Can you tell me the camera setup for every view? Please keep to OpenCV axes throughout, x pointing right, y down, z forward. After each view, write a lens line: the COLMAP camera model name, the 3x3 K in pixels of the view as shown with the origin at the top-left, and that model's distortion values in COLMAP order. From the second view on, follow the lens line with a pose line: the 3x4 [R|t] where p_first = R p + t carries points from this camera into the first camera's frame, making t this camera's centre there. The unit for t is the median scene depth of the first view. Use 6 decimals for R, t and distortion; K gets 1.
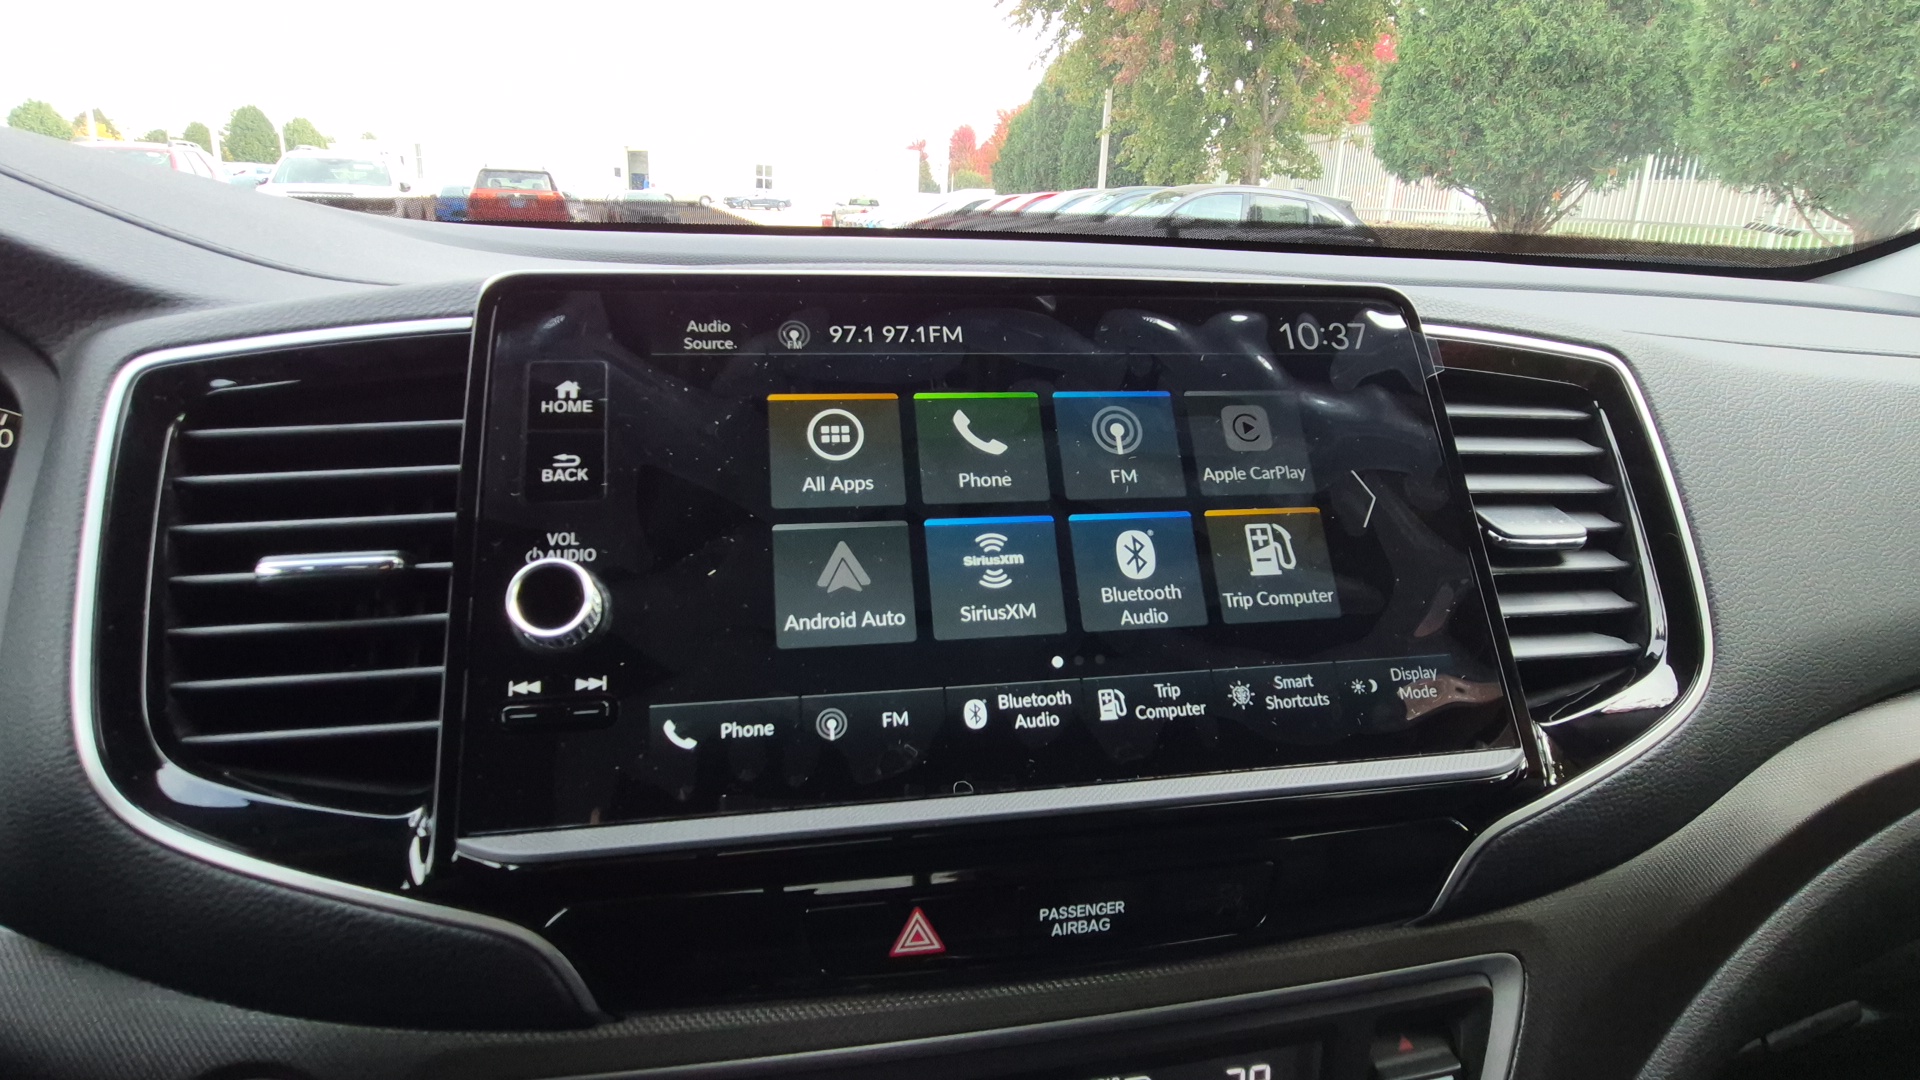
lens RADIAL K [[980.2, 0, 943.9], [0, 980.2, 544.5], [0, 0, 1]] dist [-0.016006, -0.001614]
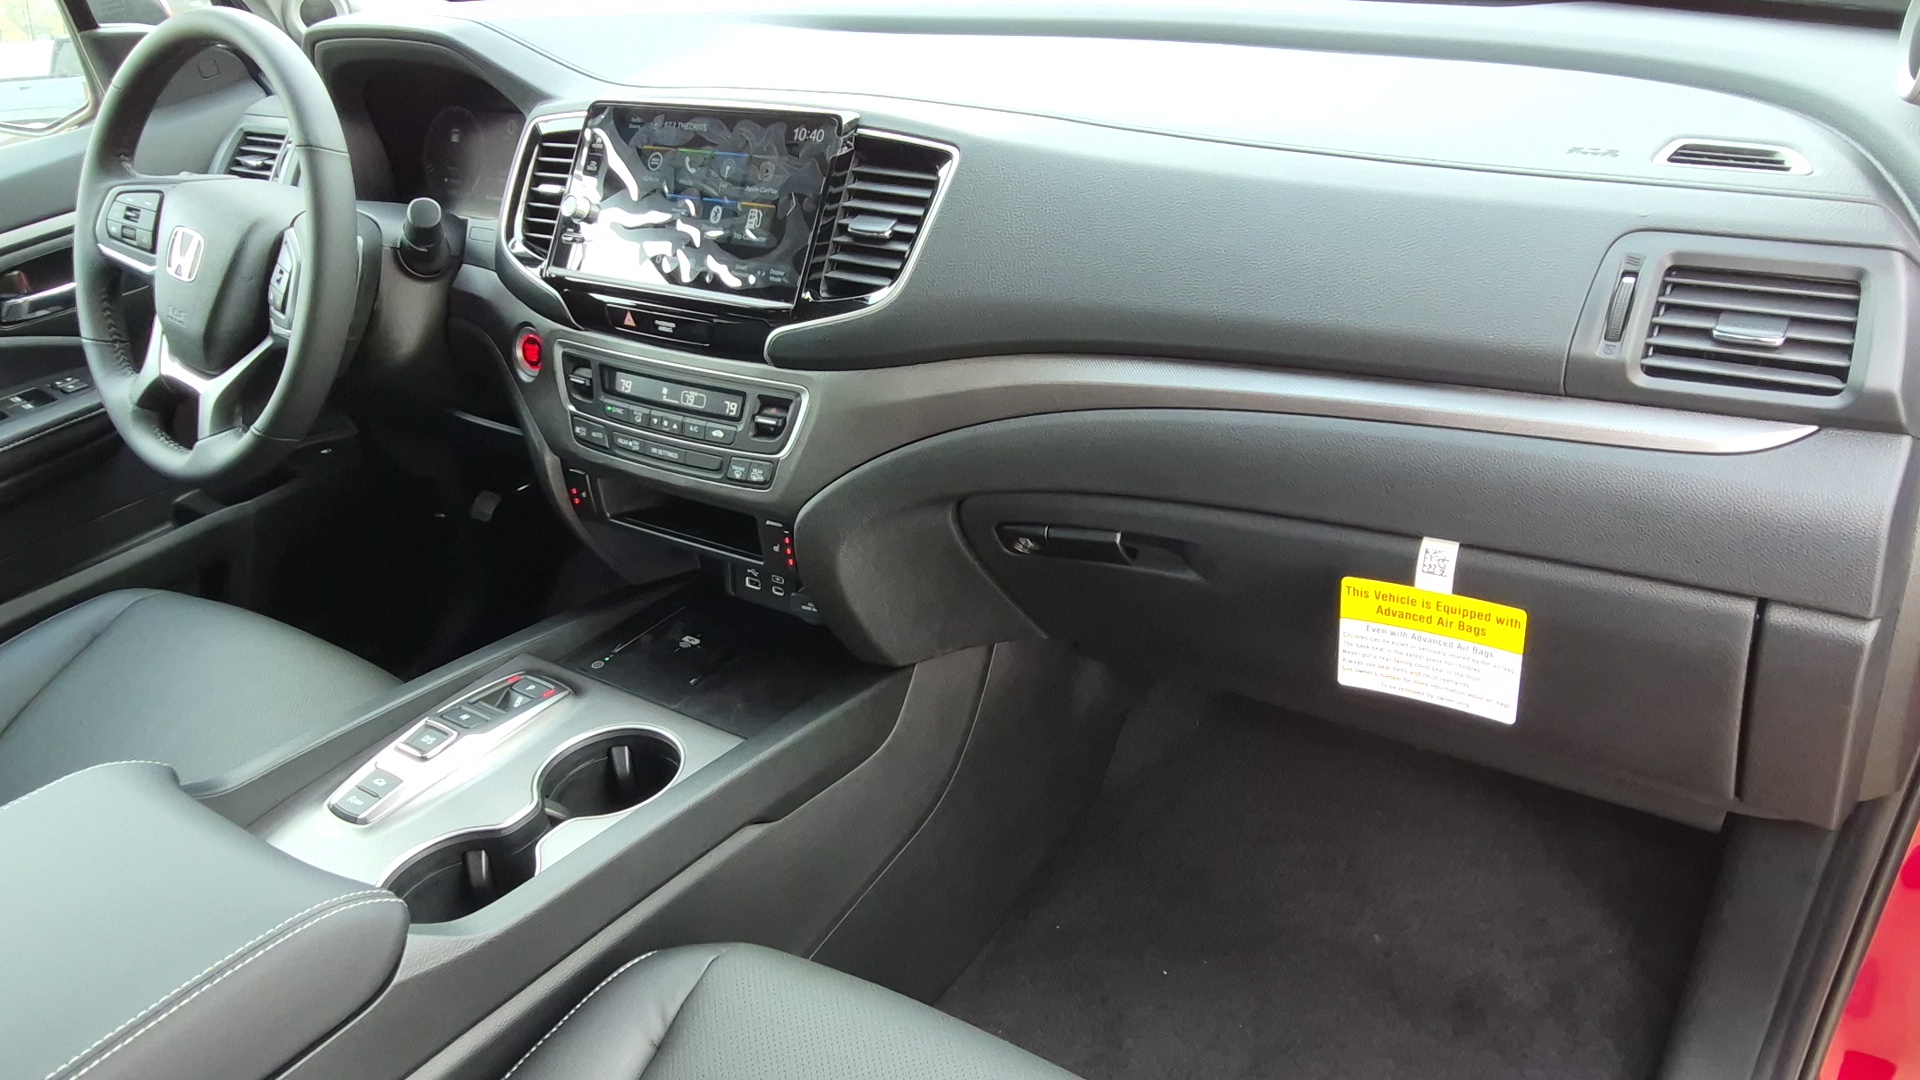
lens RADIAL K [[1394.8, 0, 964.5], [0, 1394.8, 532.0], [0, 0, 1]] dist [-0.001933, -0.000963]
pose [[0.707896, 0.263338, -0.655390, 3.585738], [-0.114182, 0.958360, 0.261743, -0.247014], [0.697026, -0.110453, 0.708488, -1.450616]]
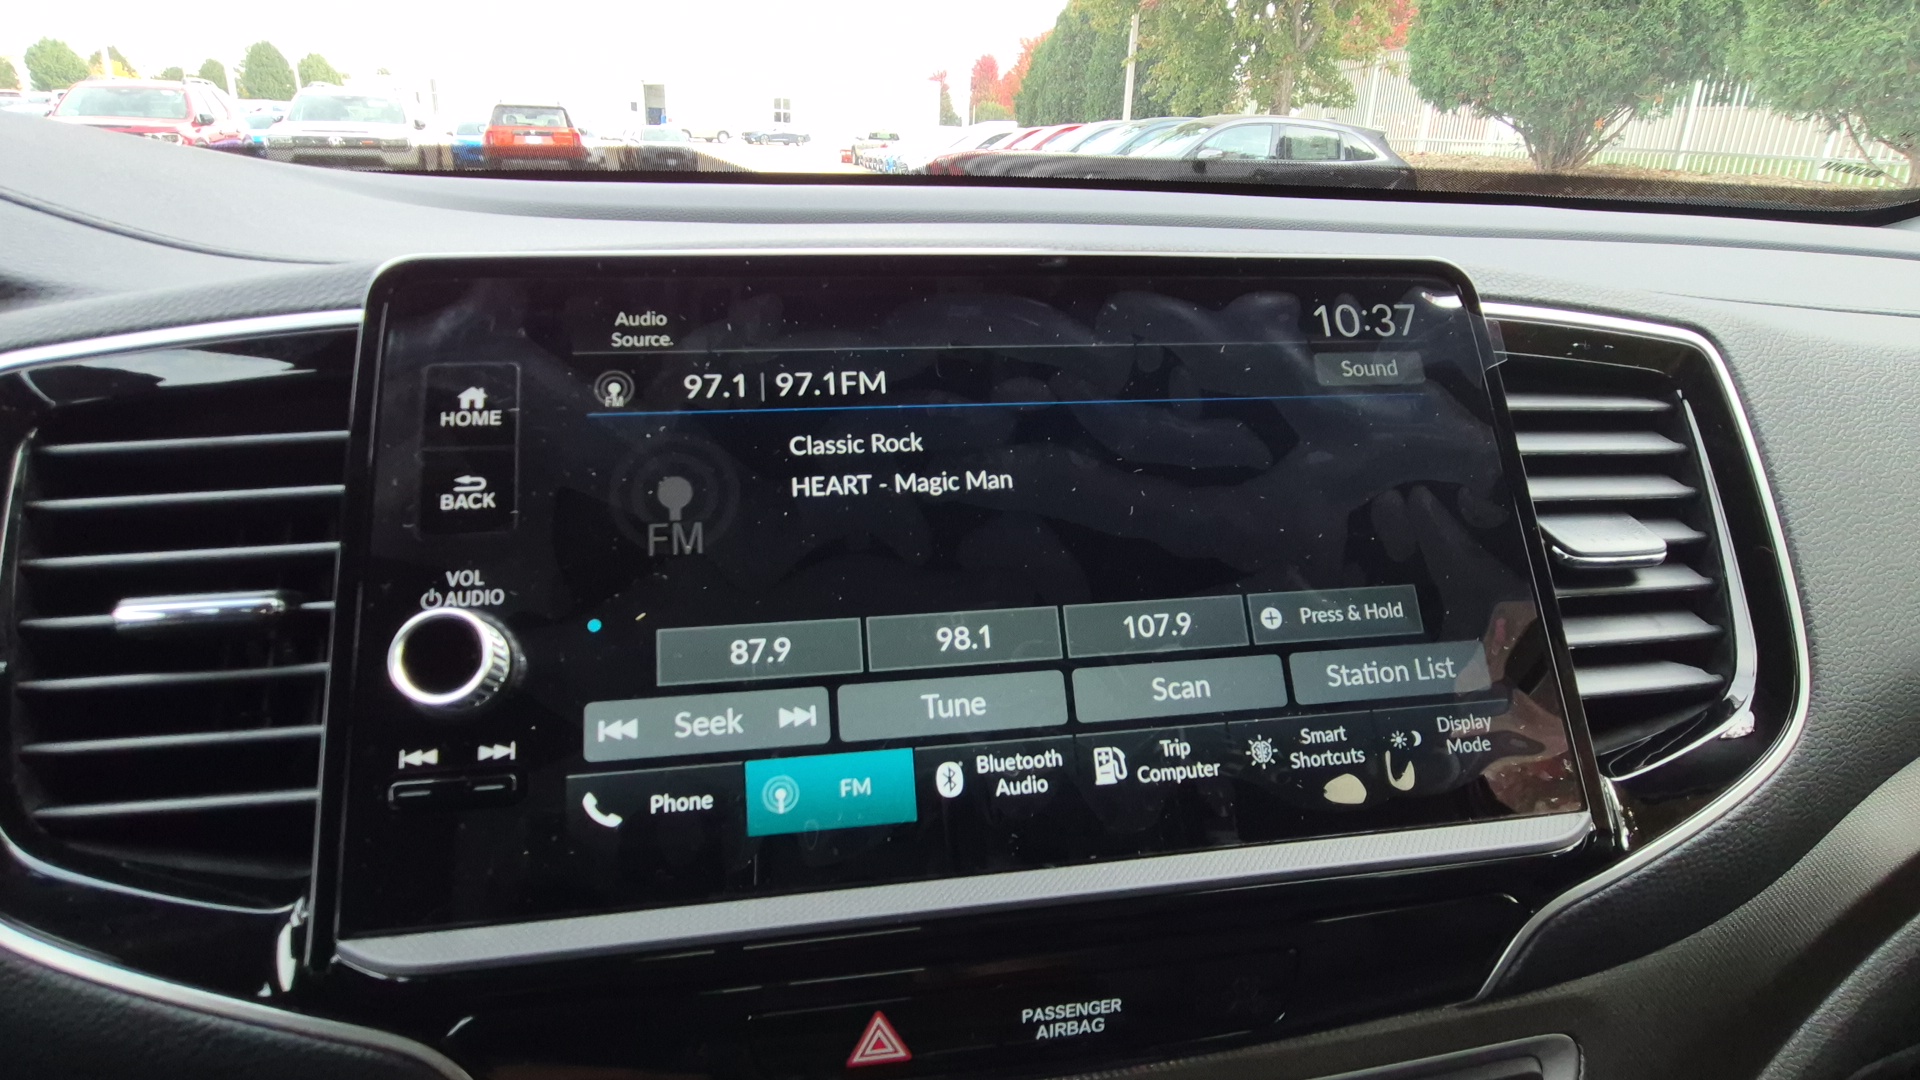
lens RADIAL K [[980.2, 0, 947.5], [0, 980.2, 540.2], [0, 0, 1]] dist [-0.016006, -0.001614]
pose [[0.999825, -0.000717, -0.018679, 0.043264], [0.001766, 0.998419, 0.056182, -0.078842], [0.018609, -0.056205, 0.998246, 0.145915]]
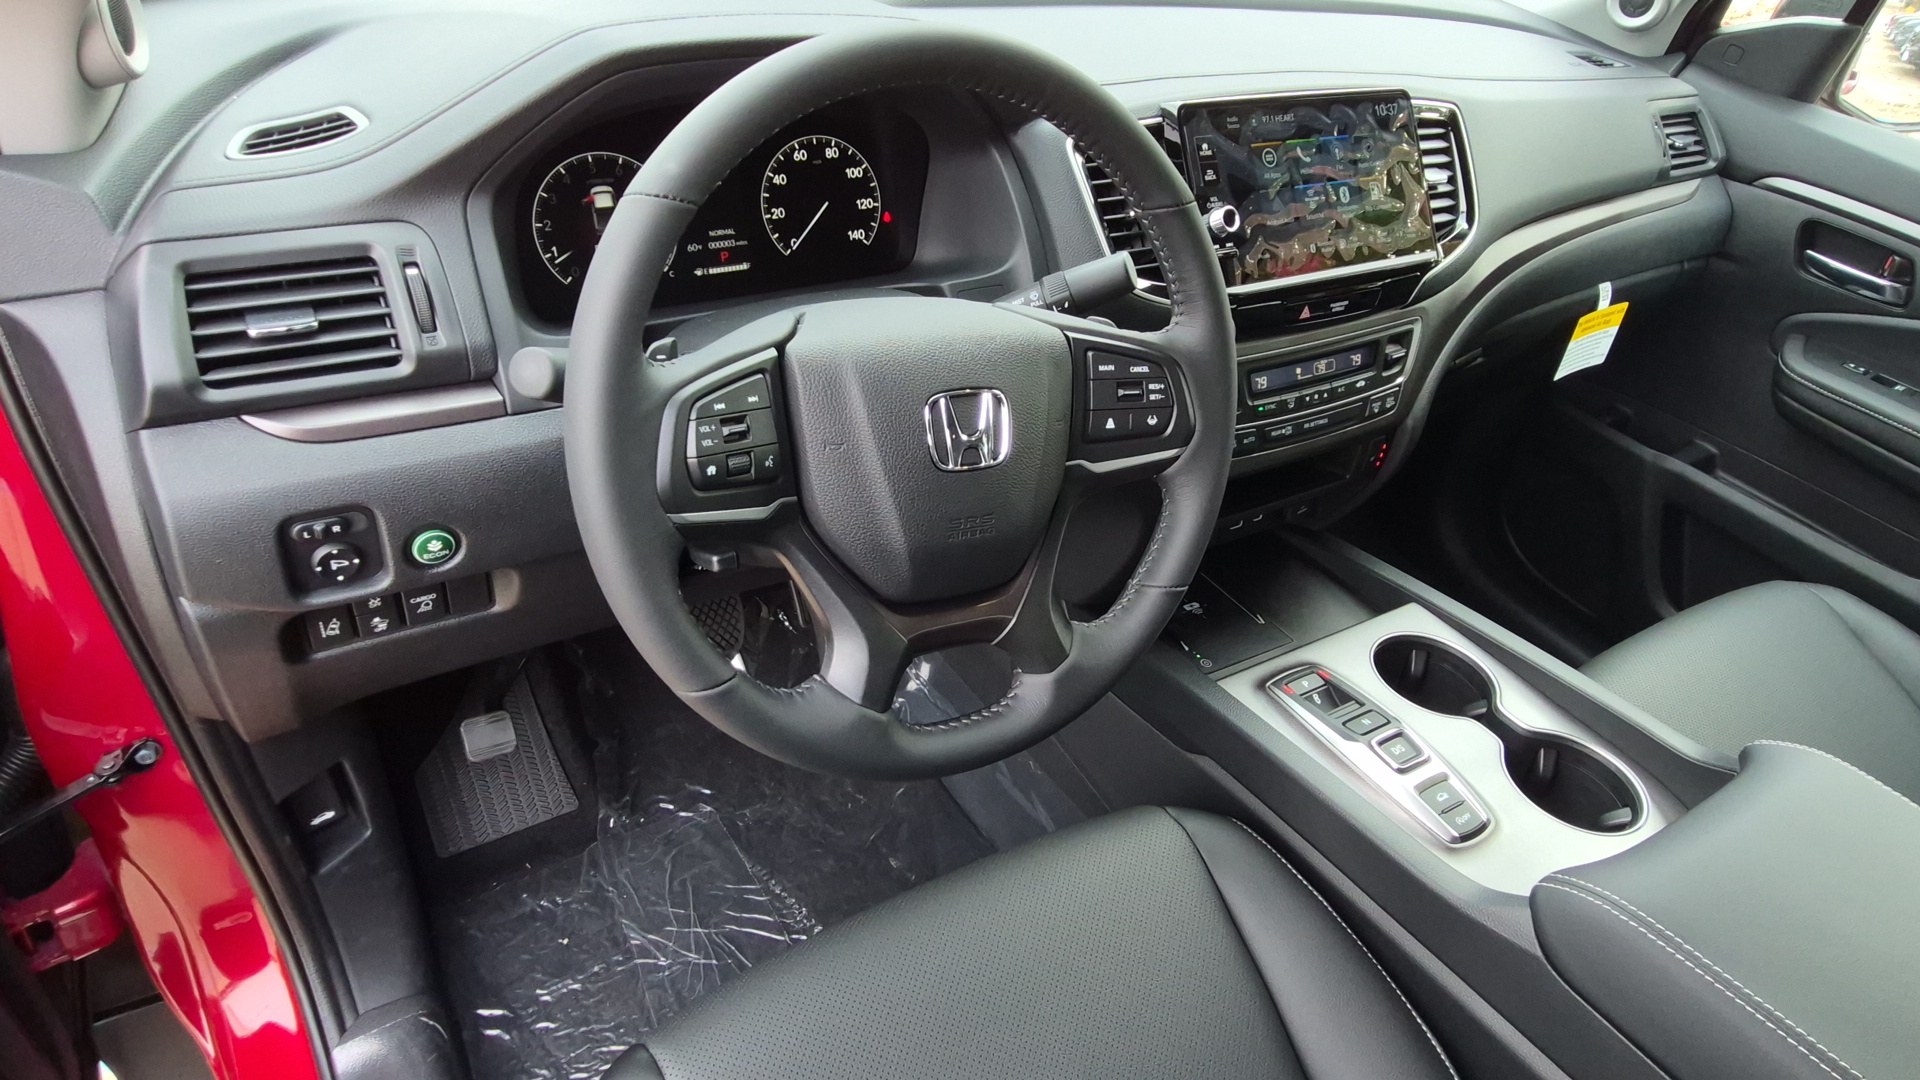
lens RADIAL K [[1103.8, 0, 963.3], [0, 1103.8, 541.4], [0, 0, 1]] dist [-0.002265, -0.000460]
pose [[0.925656, -0.155342, 0.345008, -2.321104], [0.025340, 0.935239, 0.353109, -0.229458], [-0.377518, -0.318115, 0.869645, -1.955841]]
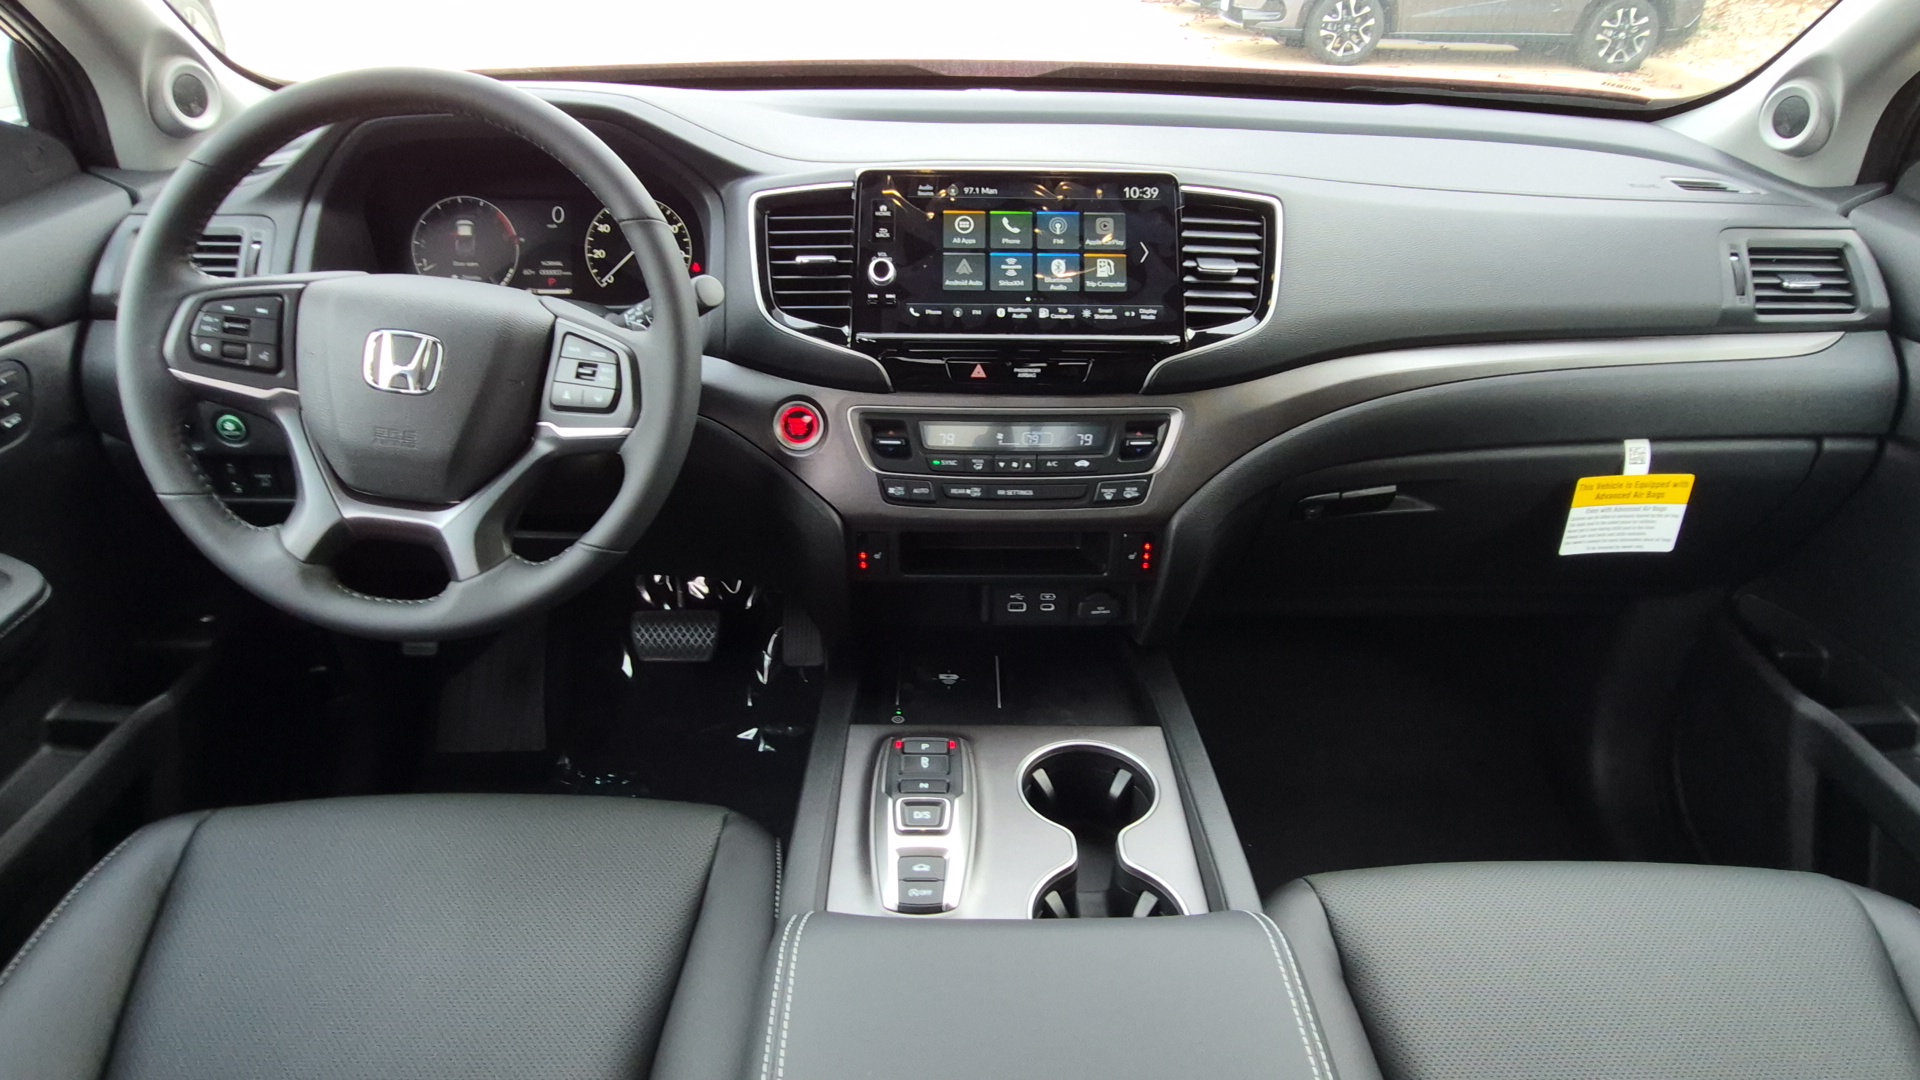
lens RADIAL K [[1154.5, 0, 947.1], [0, 1154.5, 538.2], [0, 0, 1]] dist [-0.015472, 0.005256]
pose [[0.986037, 0.072208, -0.150056, 0.462643], [-0.044107, 0.982162, 0.182790, 0.202041], [0.160579, -0.173619, 0.971633, -2.775595]]
